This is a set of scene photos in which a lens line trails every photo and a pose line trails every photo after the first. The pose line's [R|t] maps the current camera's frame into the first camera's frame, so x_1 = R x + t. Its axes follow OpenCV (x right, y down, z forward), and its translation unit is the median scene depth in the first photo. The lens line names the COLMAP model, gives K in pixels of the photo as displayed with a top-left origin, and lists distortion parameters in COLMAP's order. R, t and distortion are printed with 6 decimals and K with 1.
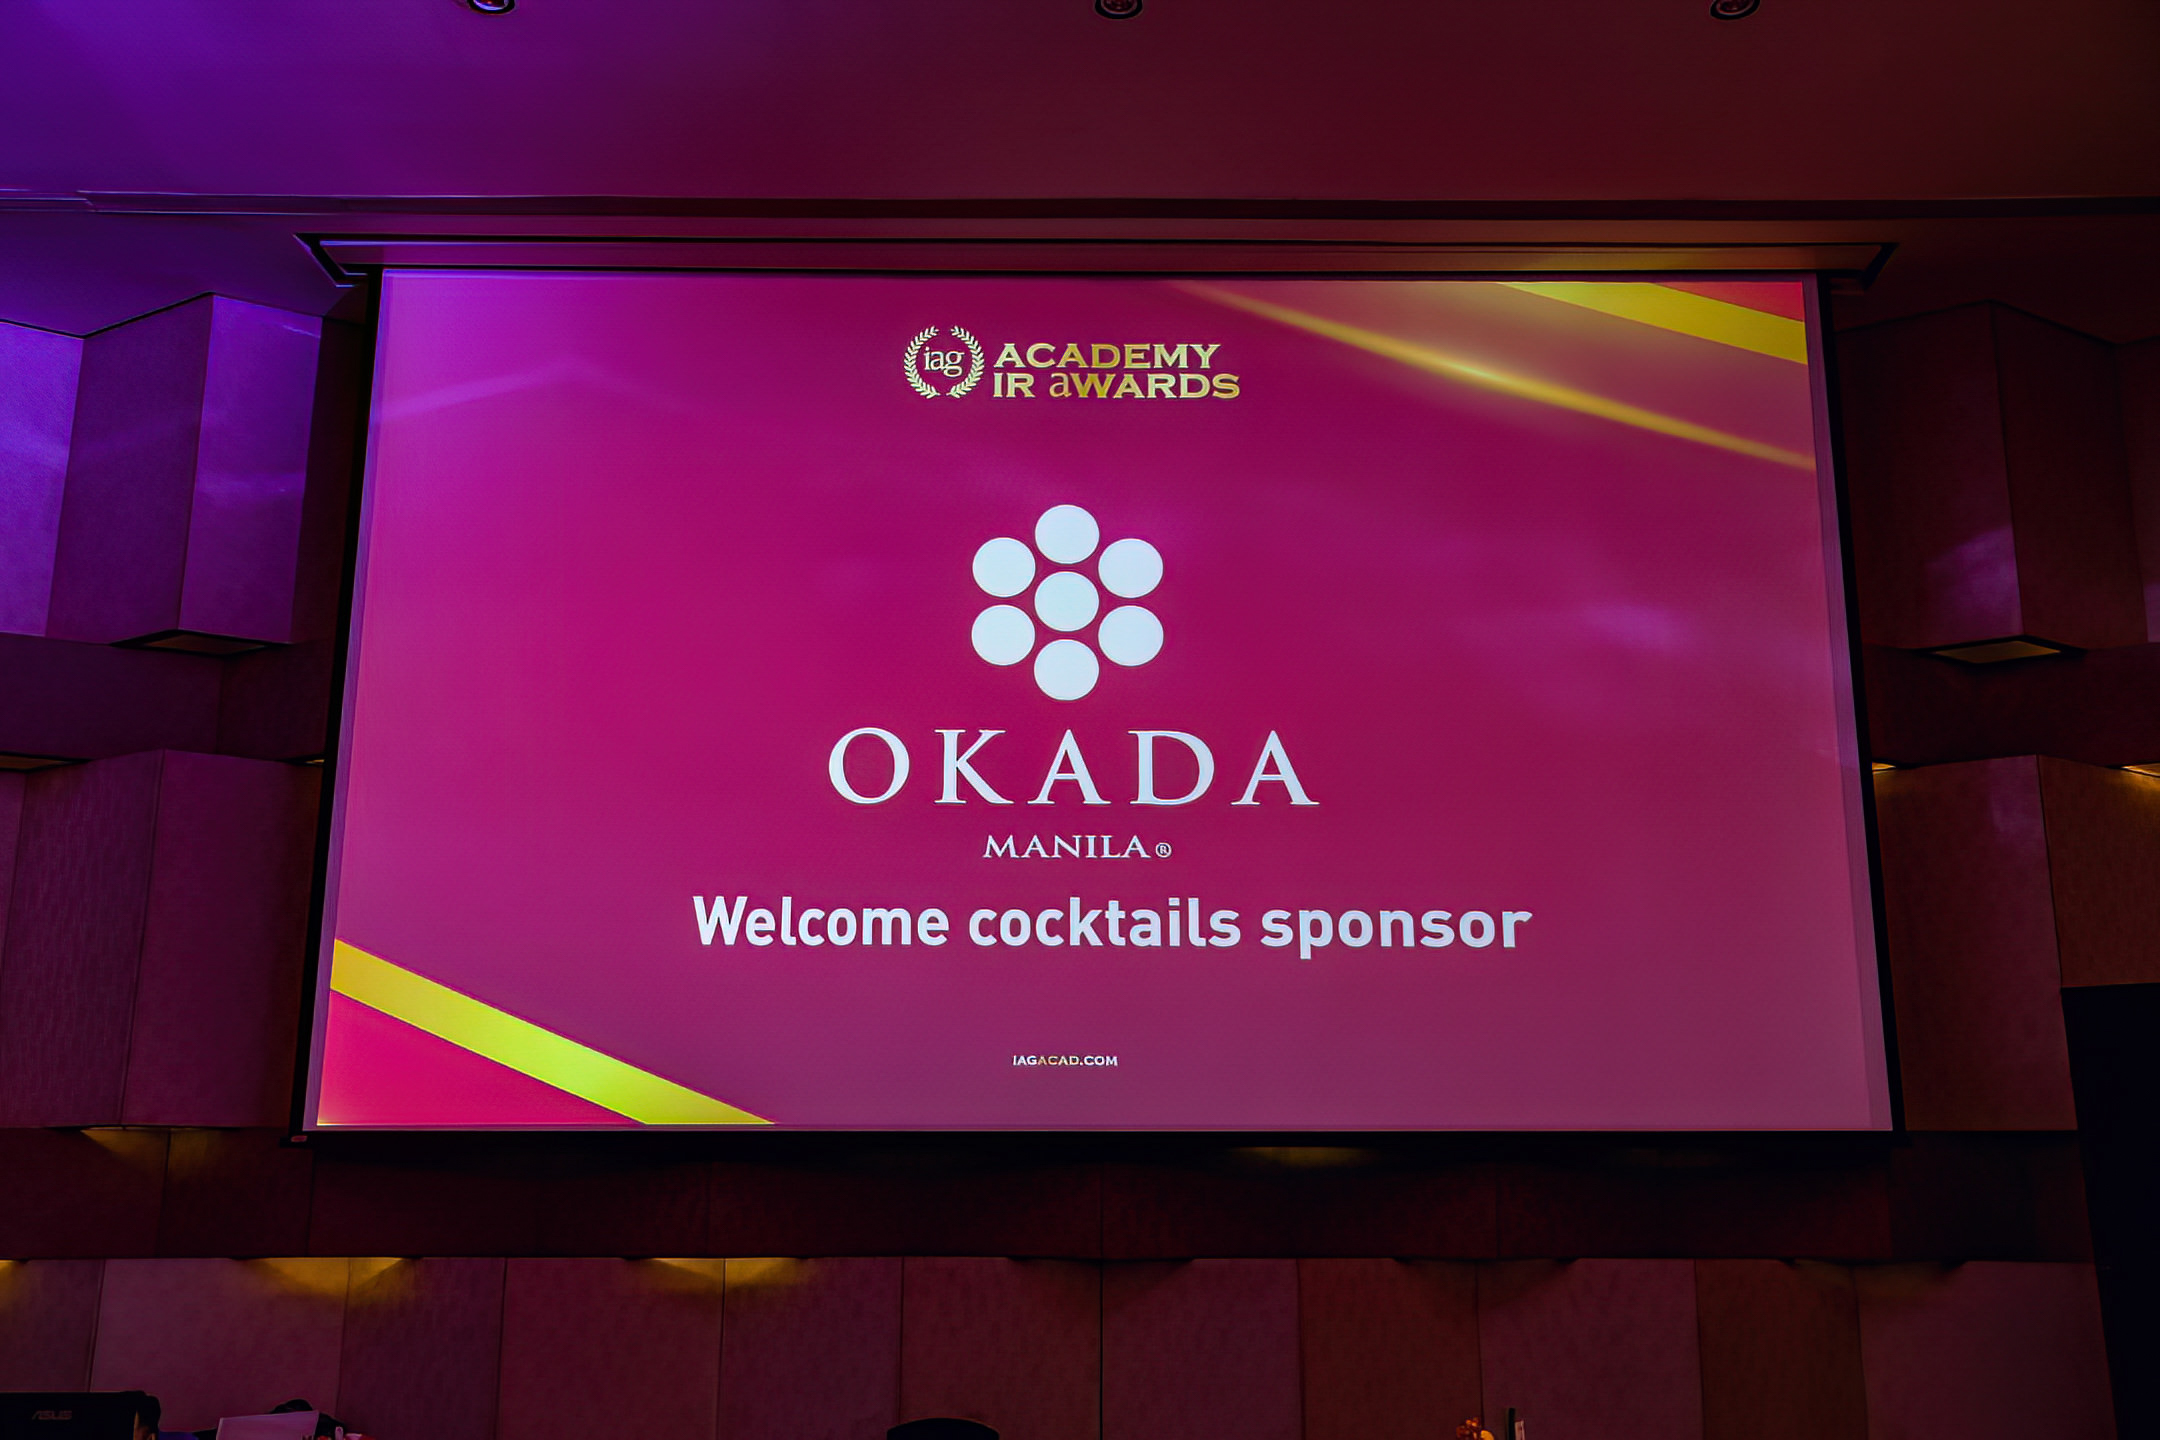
lens RADIAL K [[2159.7, 0, 1078.9], [0, 2159.7, 717.7], [0, 0, 1]] dist [0.005206, 0.008374]
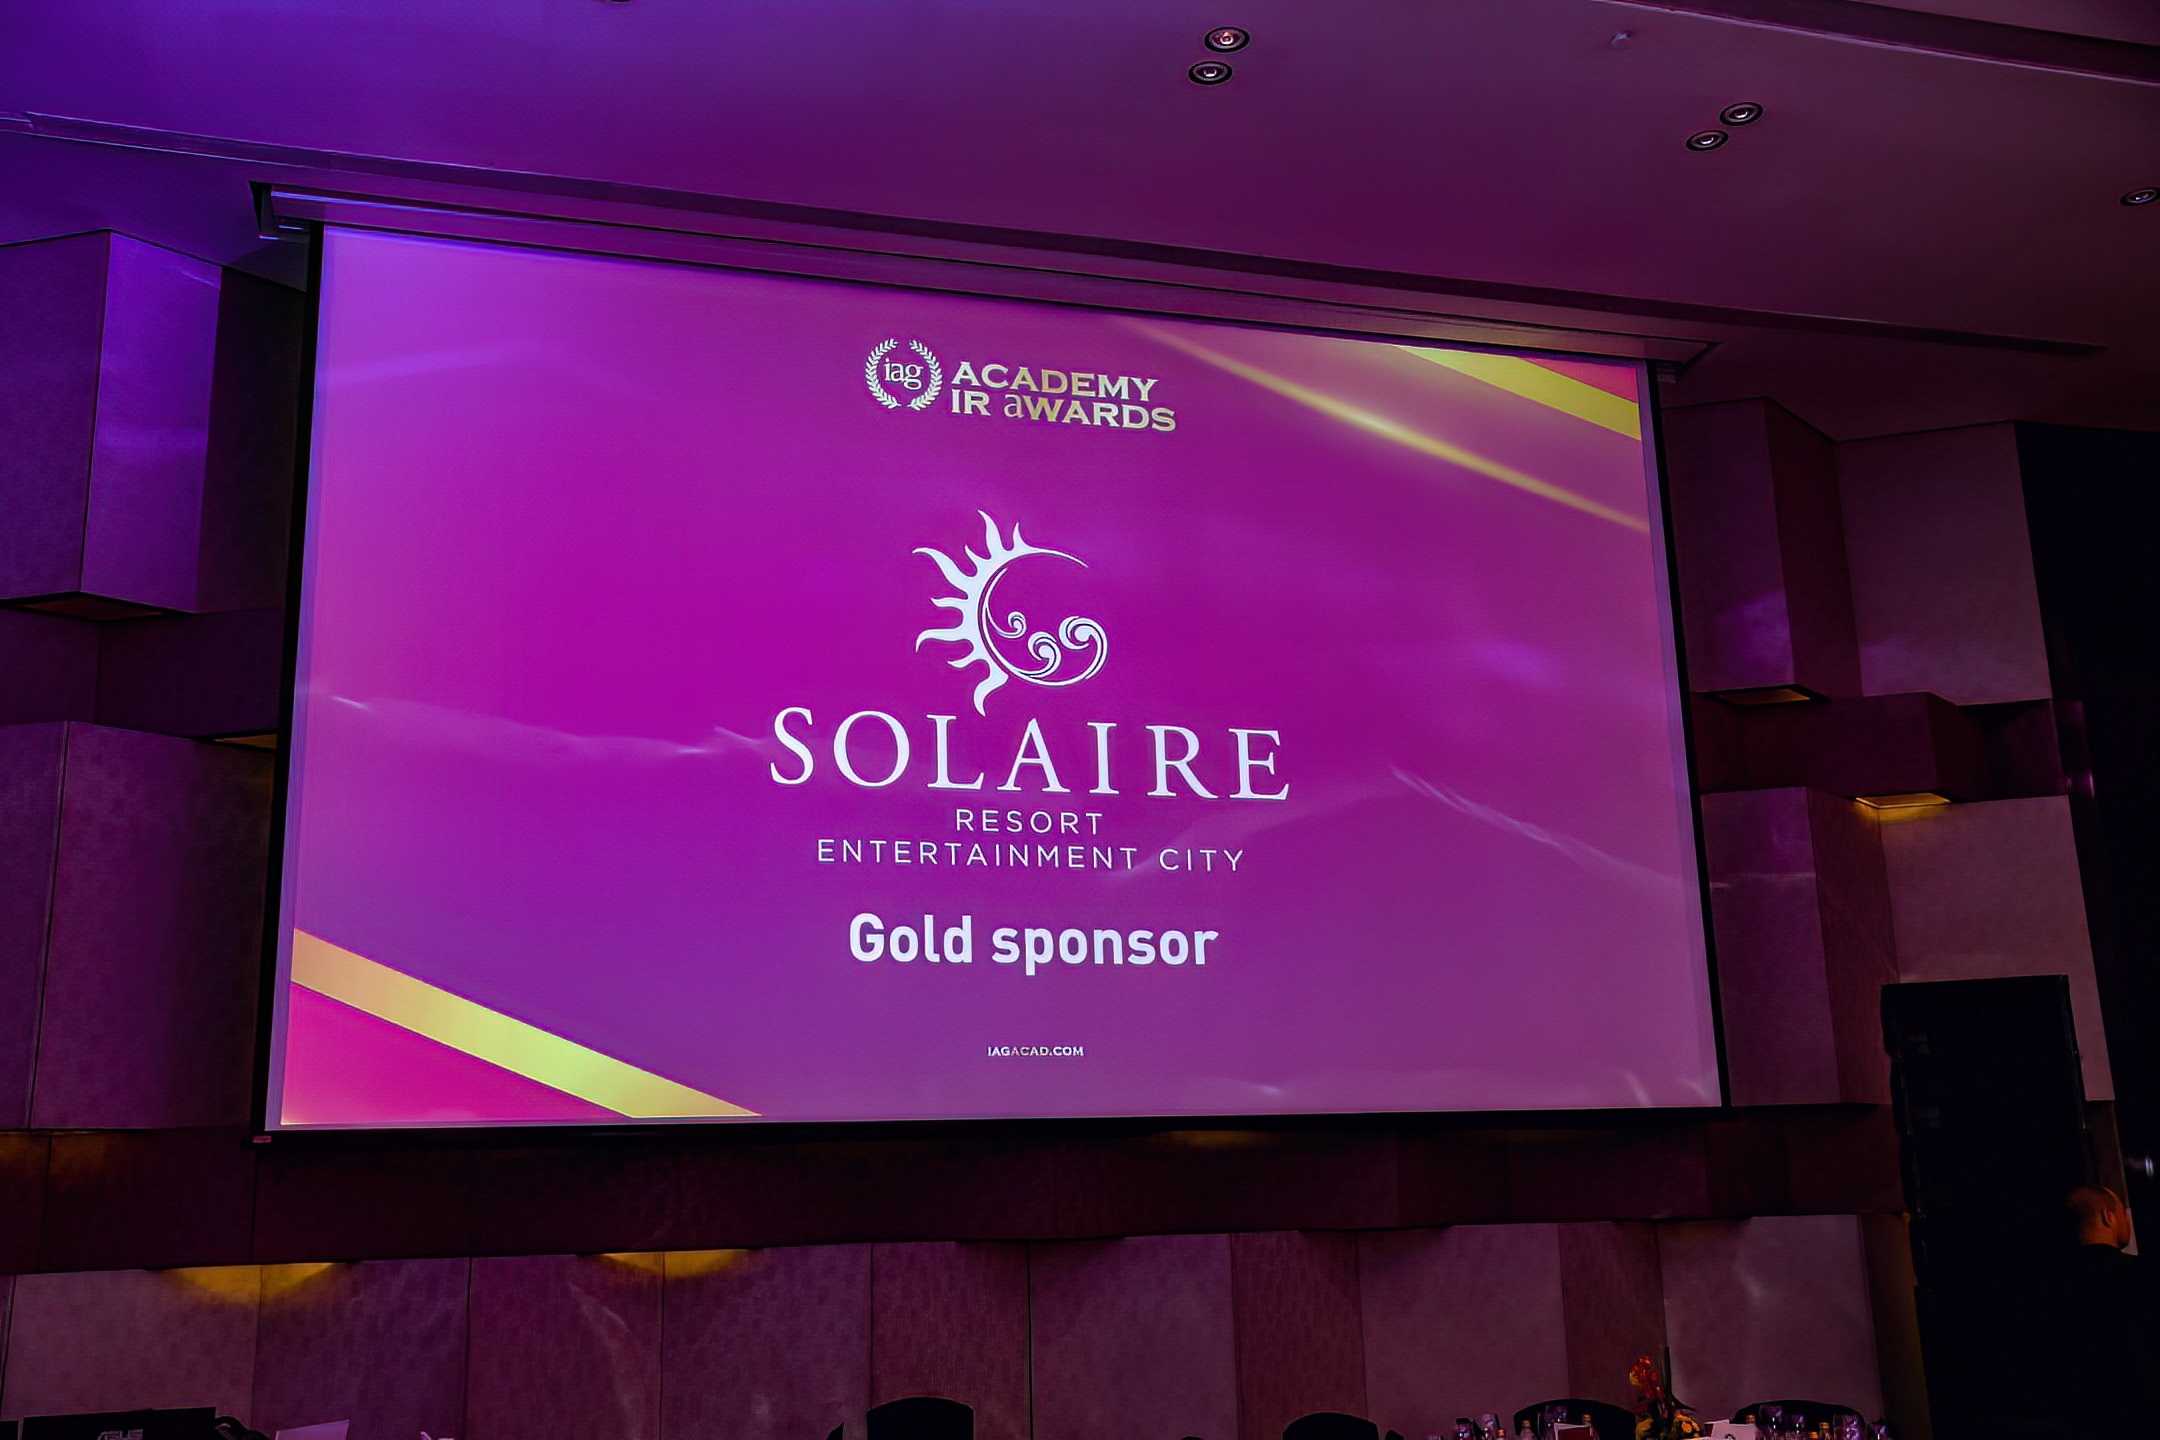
lens RADIAL K [[2158.6, 0, 1078.4], [0, 2158.6, 713.3], [0, 0, 1]] dist [-0.003575, 0.024843]
pose [[0.954992, 0.039089, 0.294044, -0.280263], [-0.039142, 0.999217, -0.005708, -0.000544], [-0.294037, -0.006058, 0.955775, -0.009171]]
